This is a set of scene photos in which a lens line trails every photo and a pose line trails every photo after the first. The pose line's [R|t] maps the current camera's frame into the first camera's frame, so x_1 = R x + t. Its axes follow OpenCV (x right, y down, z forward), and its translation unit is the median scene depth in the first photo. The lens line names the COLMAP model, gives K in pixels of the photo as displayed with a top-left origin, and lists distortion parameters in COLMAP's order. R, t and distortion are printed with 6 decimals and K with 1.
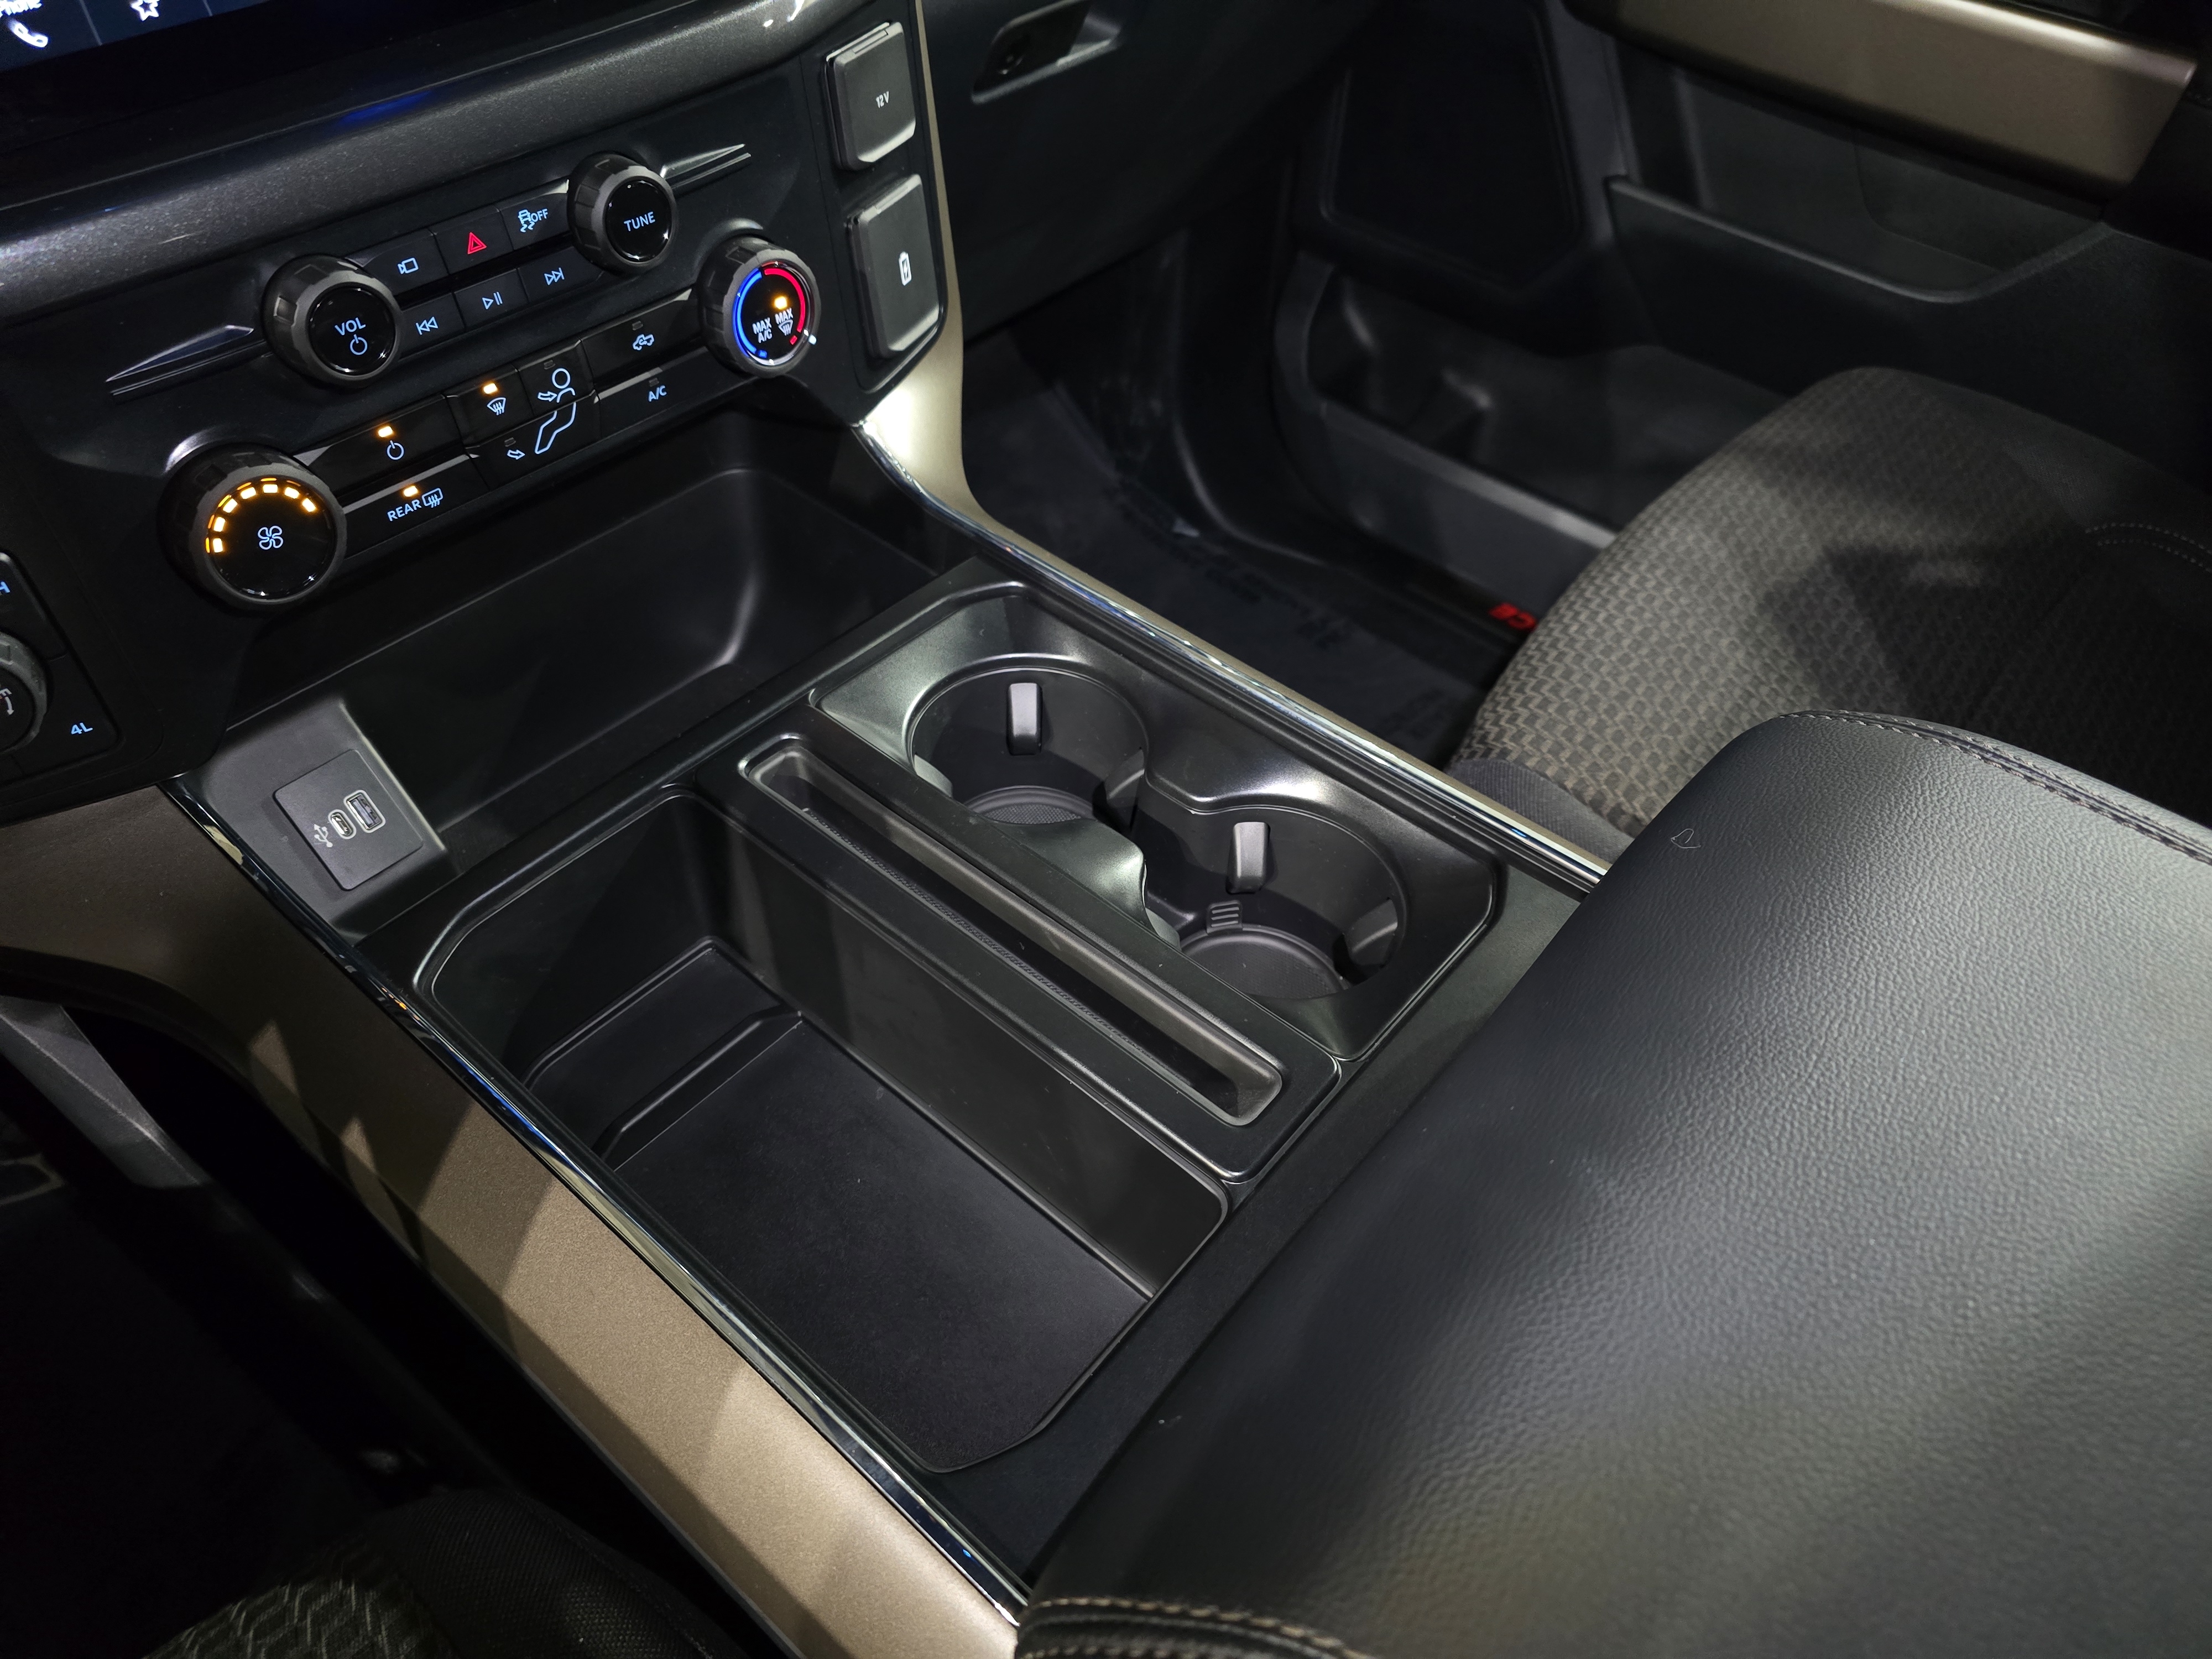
lens RADIAL K [[1494.3, 0, 1091.2], [0, 1494.3, 844.1], [0, 0, 1]] dist [0.061430, -0.054052]
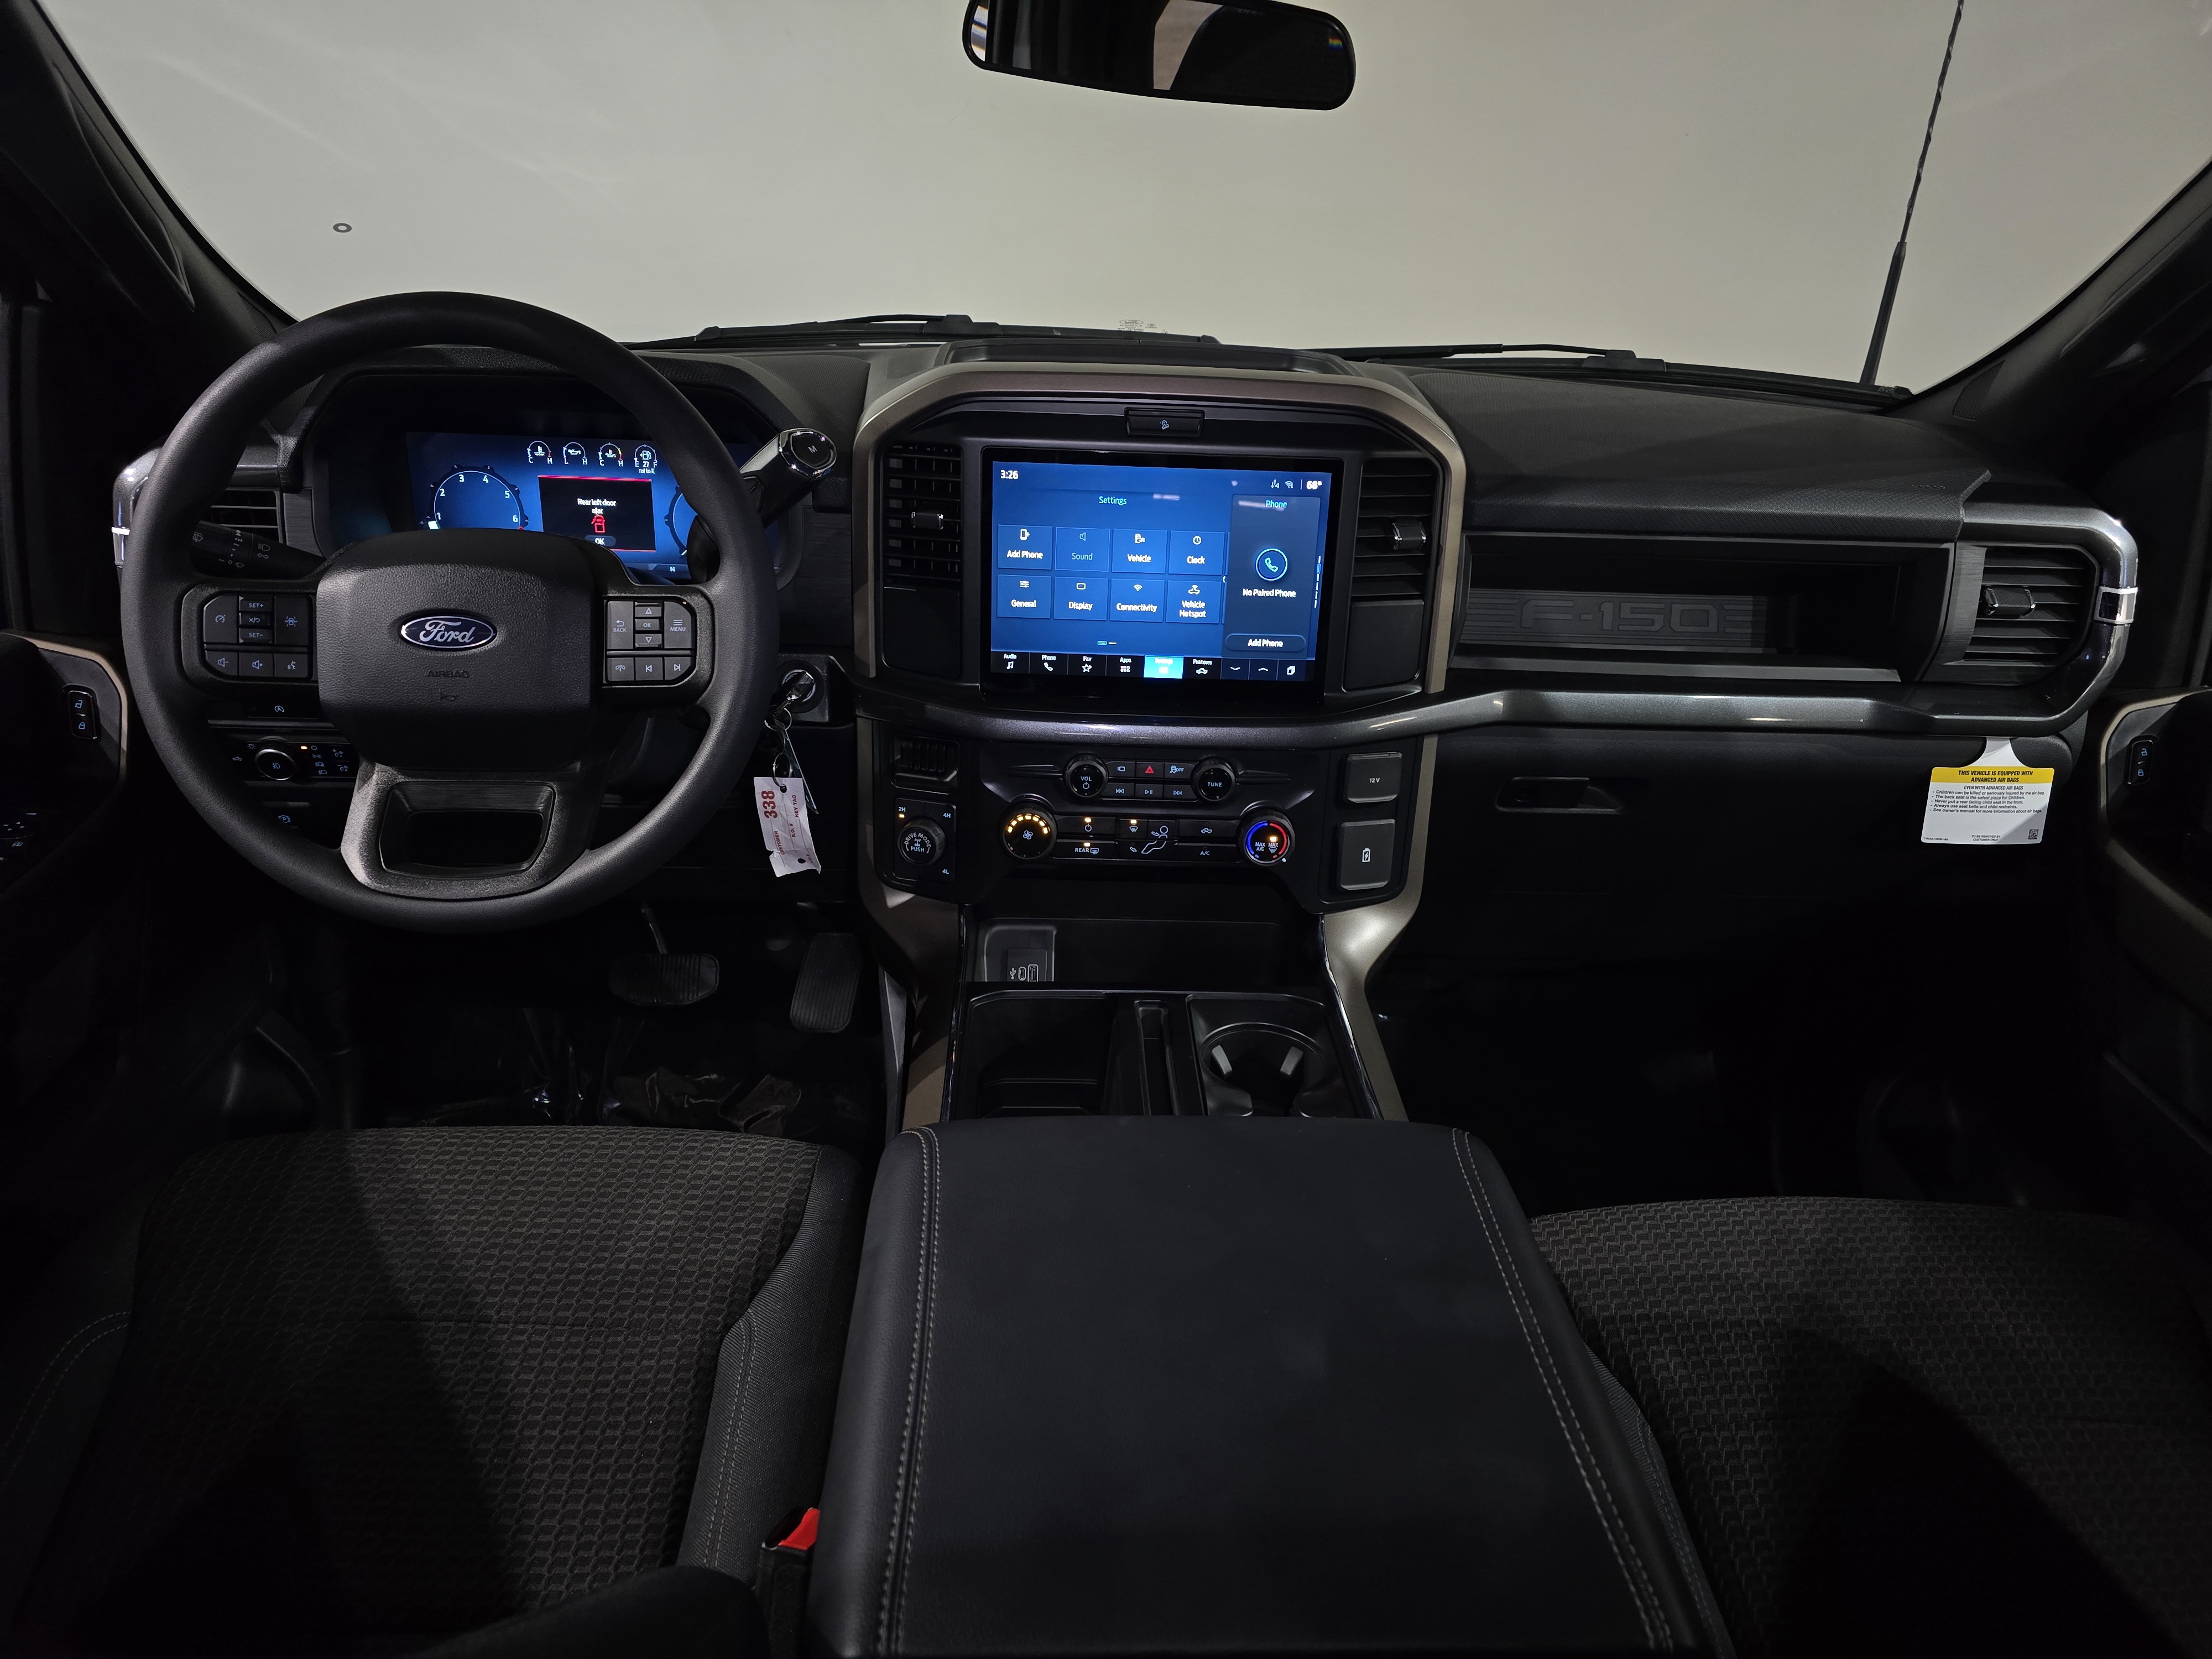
lens RADIAL K [[1494.3, 0, 1113.3], [0, 1494.3, 848.6], [0, 0, 1]] dist [0.061430, -0.054052]
pose [[0.675644, 0.307600, -0.669991, 1.100025], [-0.550489, 0.814994, -0.180961, 0.174292], [0.490375, 0.491088, 0.719976, -0.672655]]
